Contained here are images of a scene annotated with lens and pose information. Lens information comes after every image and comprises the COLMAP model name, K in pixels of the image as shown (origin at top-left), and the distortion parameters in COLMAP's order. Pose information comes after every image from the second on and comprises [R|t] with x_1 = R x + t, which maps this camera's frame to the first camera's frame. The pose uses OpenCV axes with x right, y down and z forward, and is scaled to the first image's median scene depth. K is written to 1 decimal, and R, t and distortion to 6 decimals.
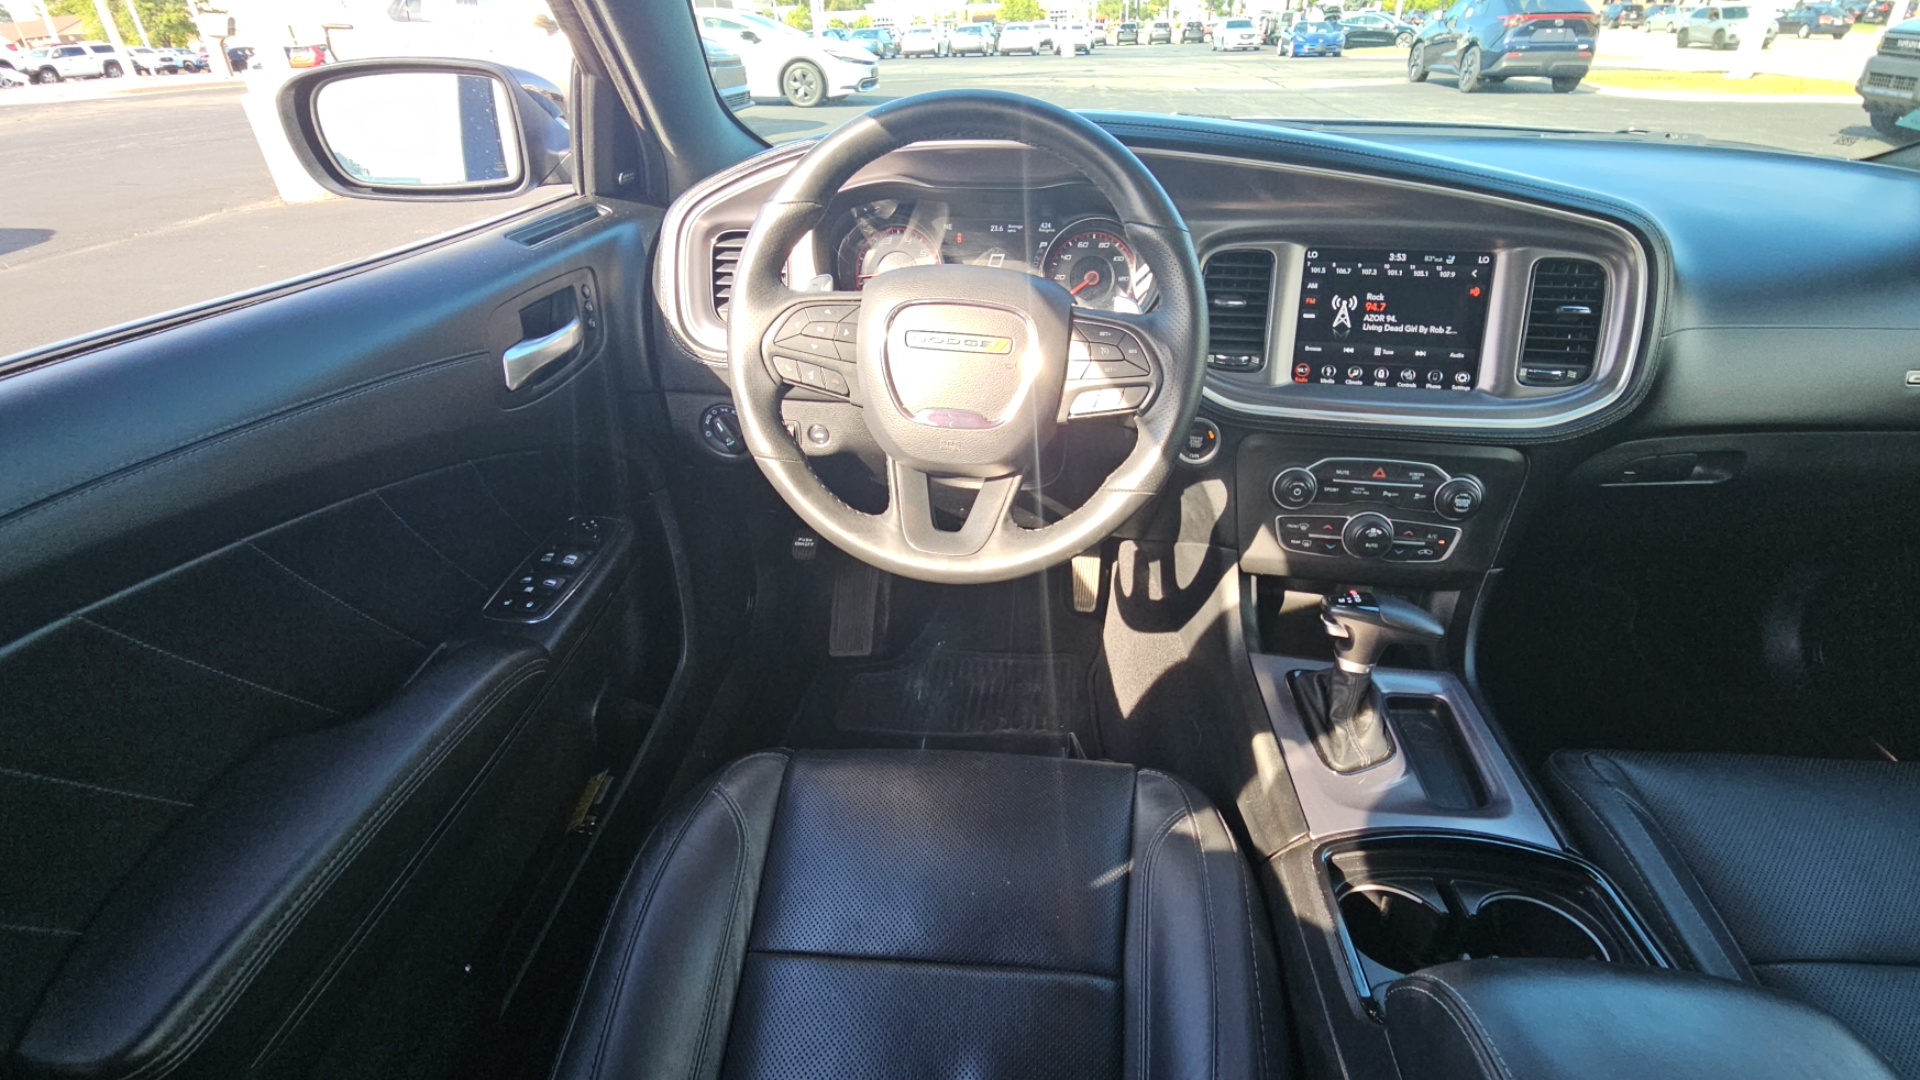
lens RADIAL K [[859.5, 0, 980.2], [0, 859.5, 543.1], [0, 0, 1]] dist [0.008547, -0.007730]
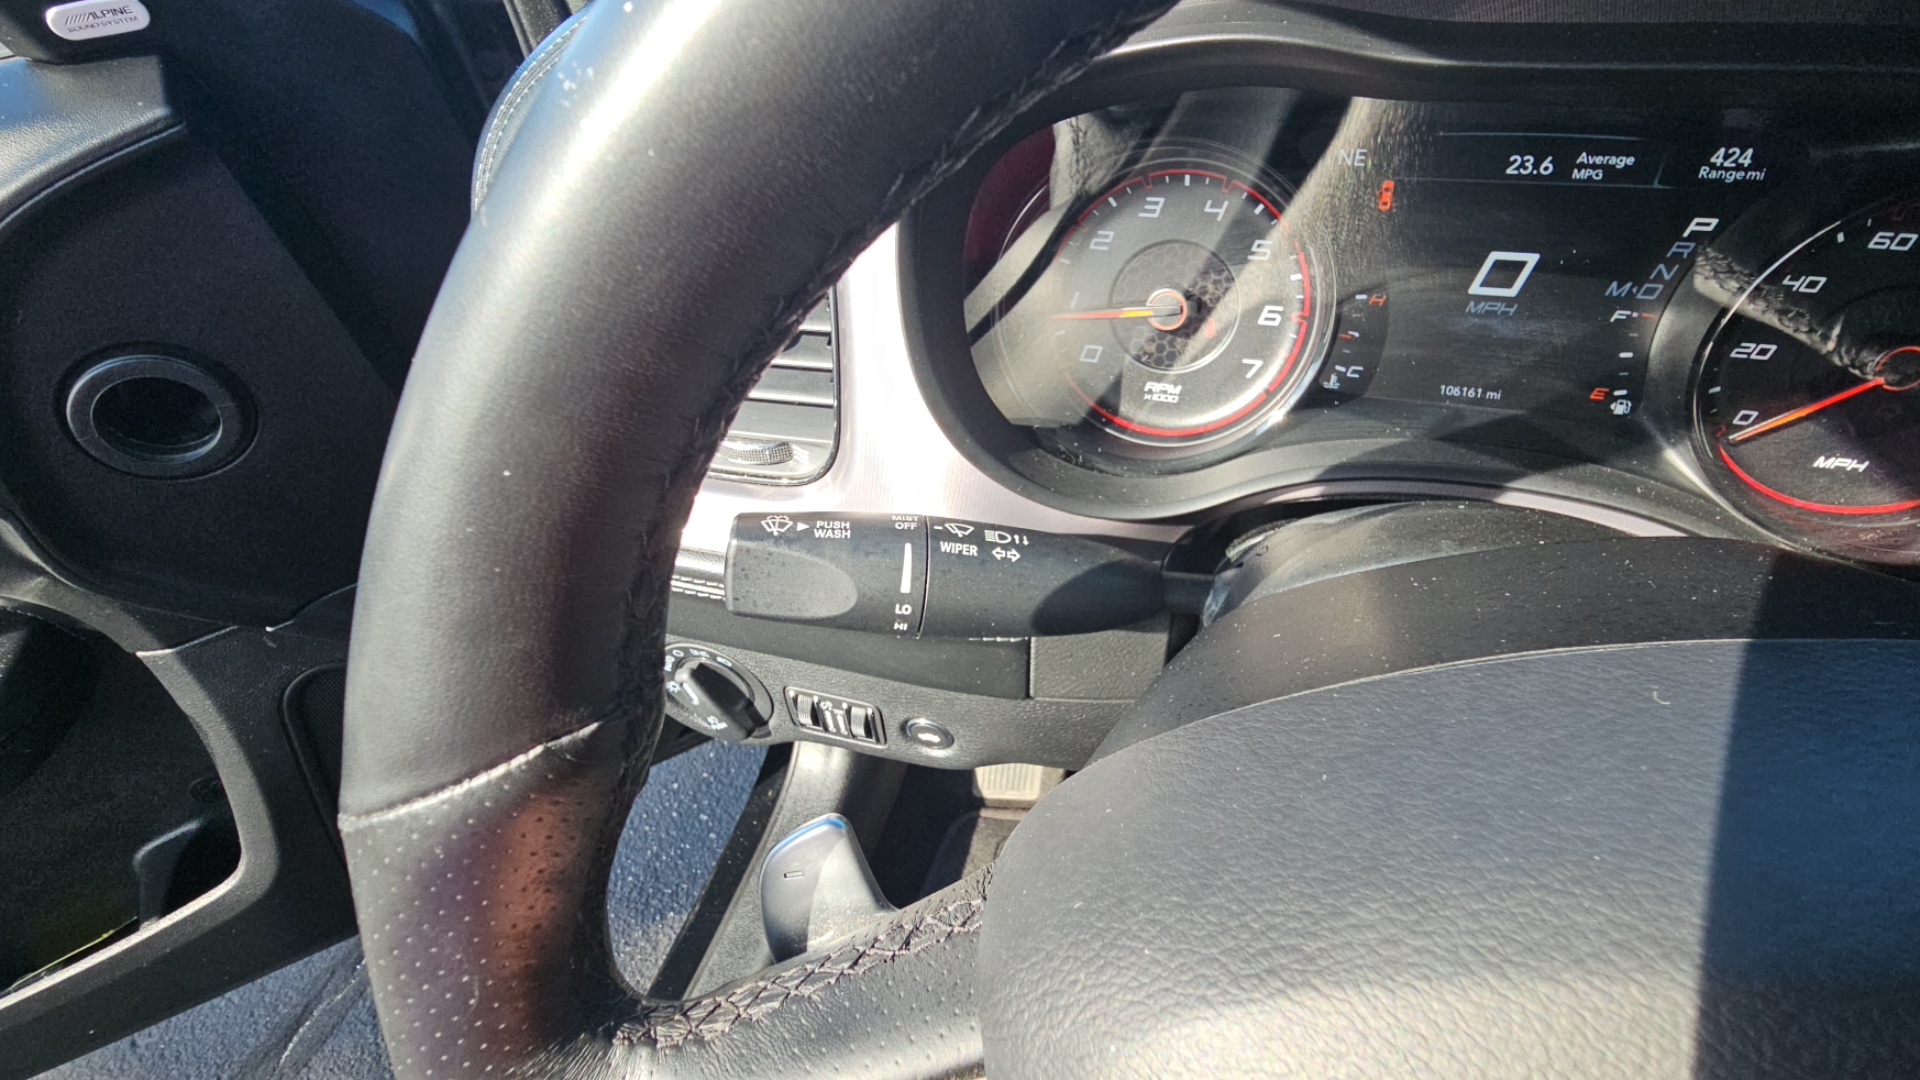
lens RADIAL K [[859.5, 0, 982.3], [0, 859.5, 540.4], [0, 0, 1]] dist [0.008547, -0.007730]
pose [[0.978962, 0.077229, -0.188861, -0.107396], [-0.035961, 0.976418, 0.212872, -0.325081], [0.200847, -0.201602, 0.958654, 0.718468]]
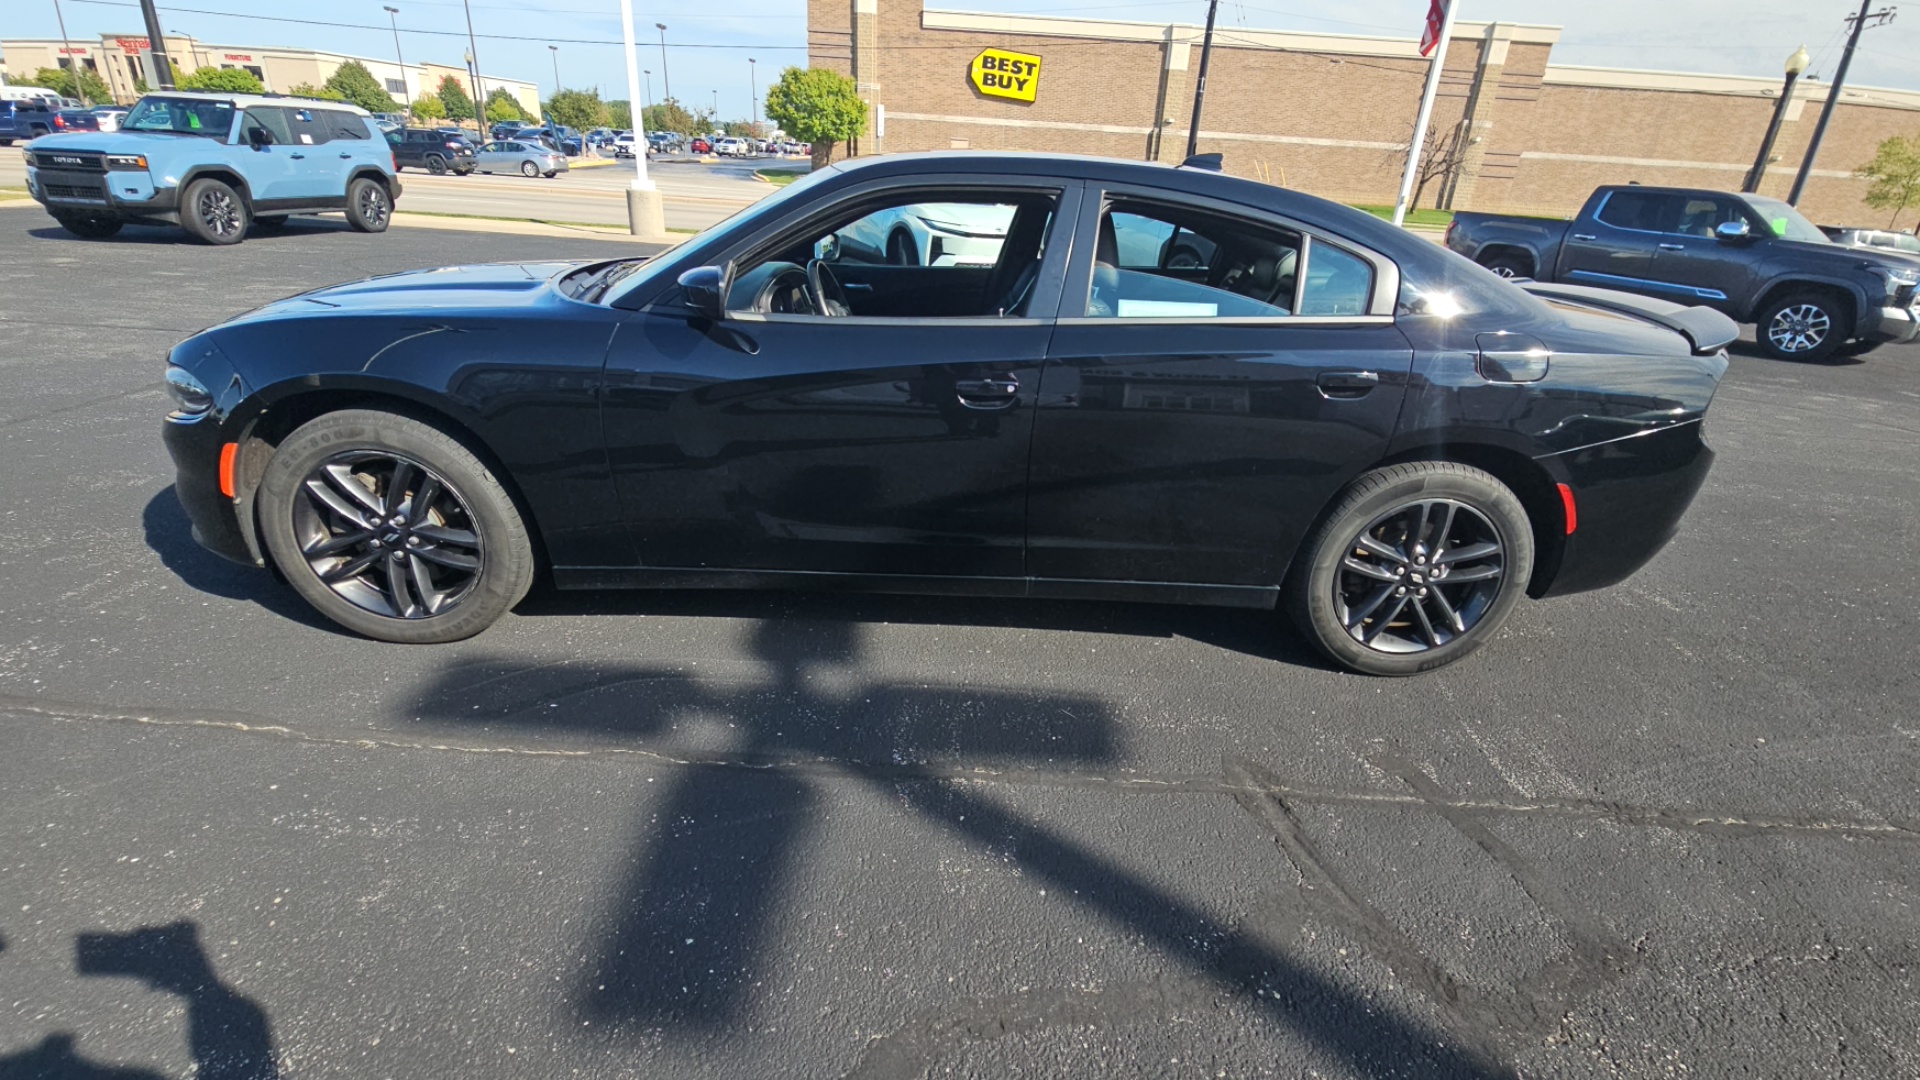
lens RADIAL K [[859.5, 0, 973.9], [0, 859.5, 546.2], [0, 0, 1]] dist [0.008547, -0.007730]
pose [[-0.115594, -0.387666, 0.914523, -3.475828], [0.460615, 0.794797, 0.395135, -0.568934], [-0.880041, 0.466918, 0.086691, 0.491560]]
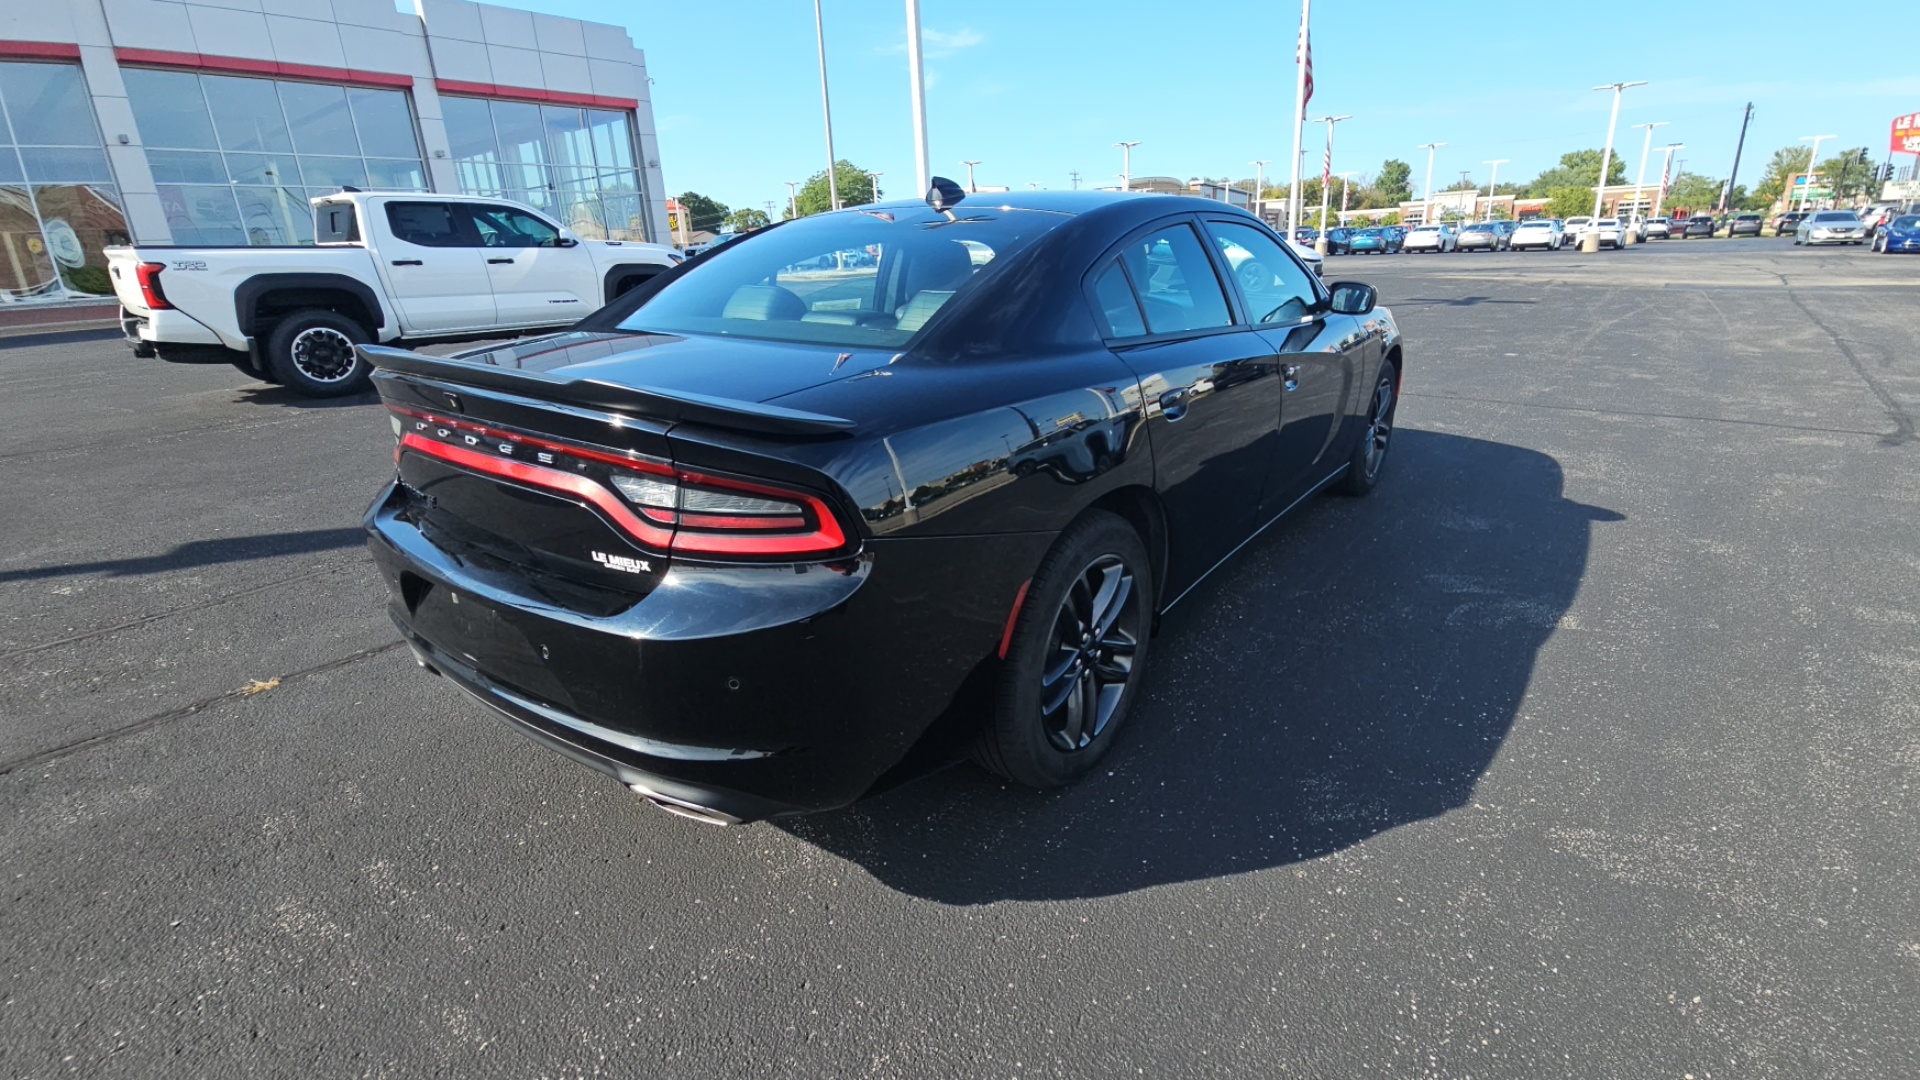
lens RADIAL K [[859.5, 0, 976.3], [0, 859.5, 531.2], [0, 0, 1]] dist [0.008547, -0.007730]
pose [[0.852567, 0.158124, -0.498122, 2.283199], [-0.253382, 0.958679, -0.129357, 1.685312], [0.457085, 0.236500, 0.857404, -3.289439]]
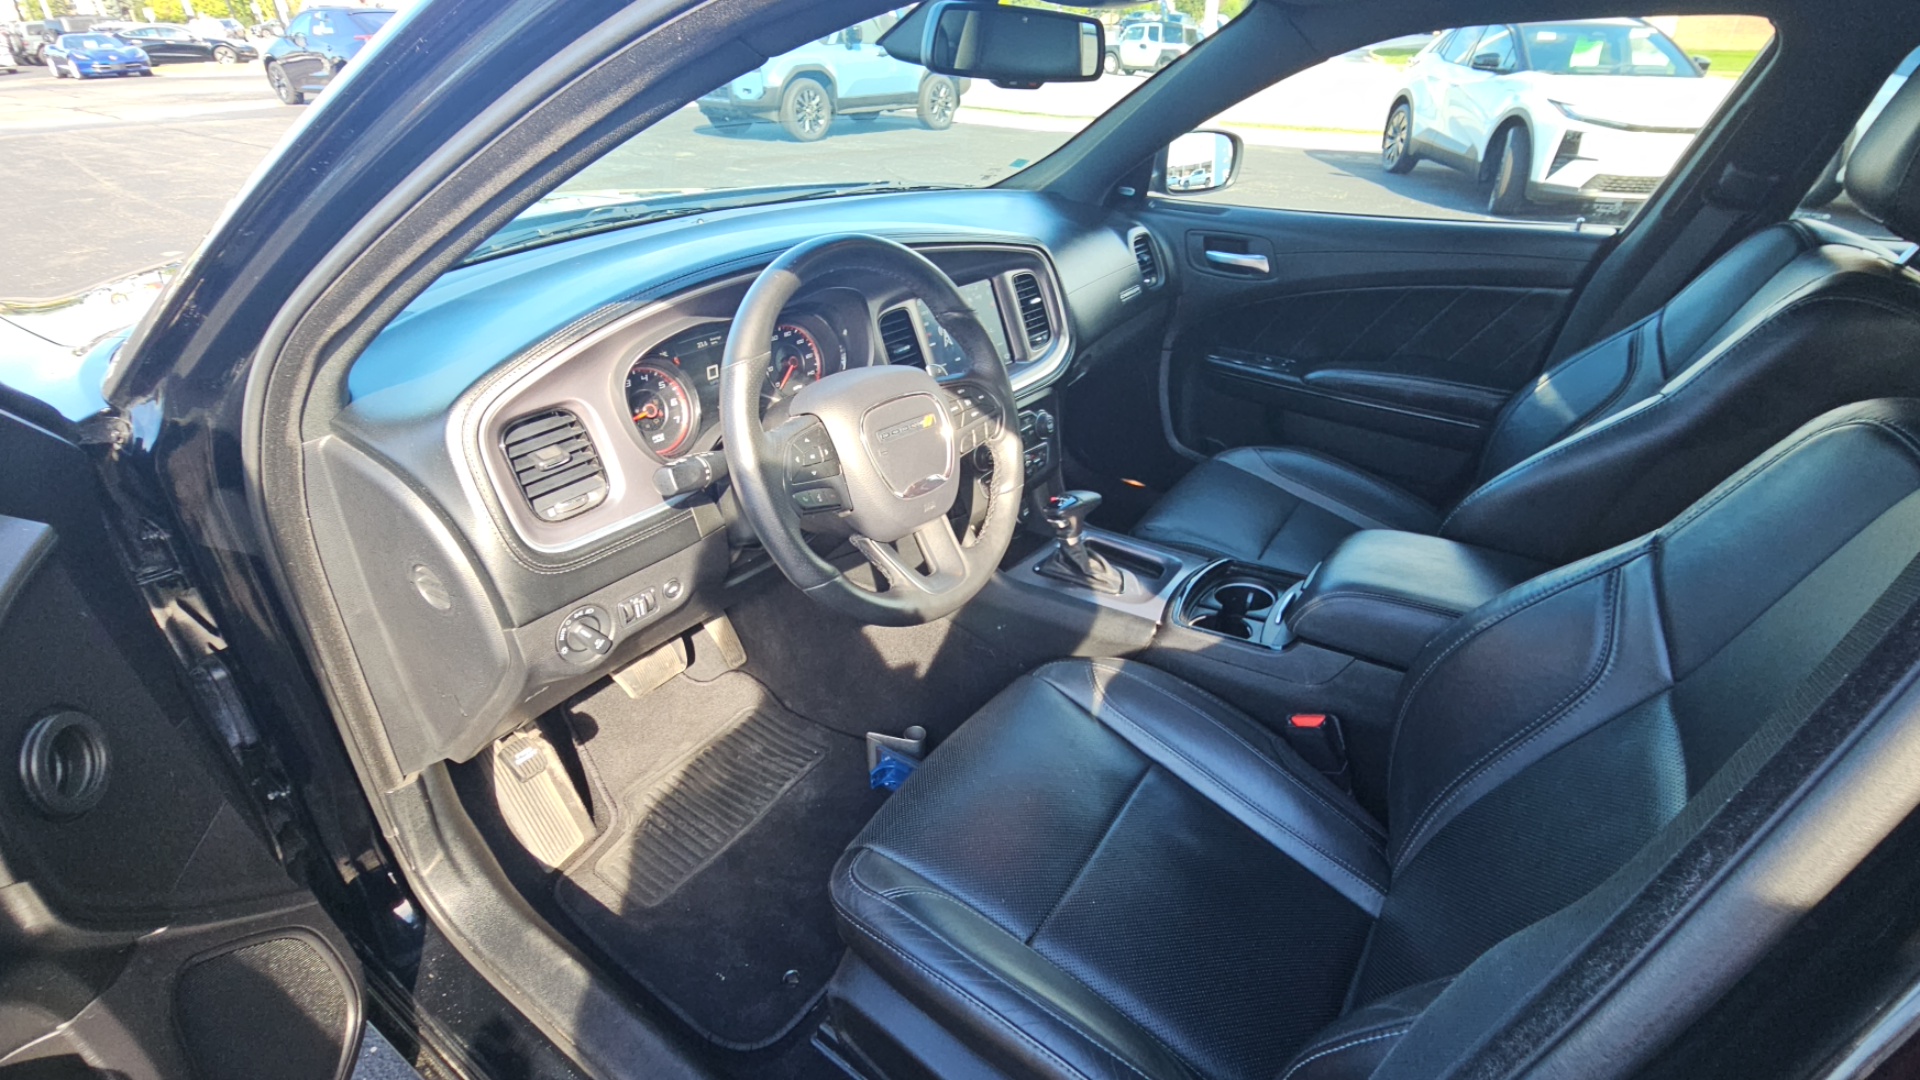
lens RADIAL K [[859.5, 0, 980.2], [0, 859.5, 547.0], [0, 0, 1]] dist [0.008547, -0.007730]
pose [[0.482537, -0.430147, 0.762975, -0.810402], [0.436492, 0.873320, 0.216301, -0.247424], [-0.759363, 0.228659, 0.609166, 0.157218]]
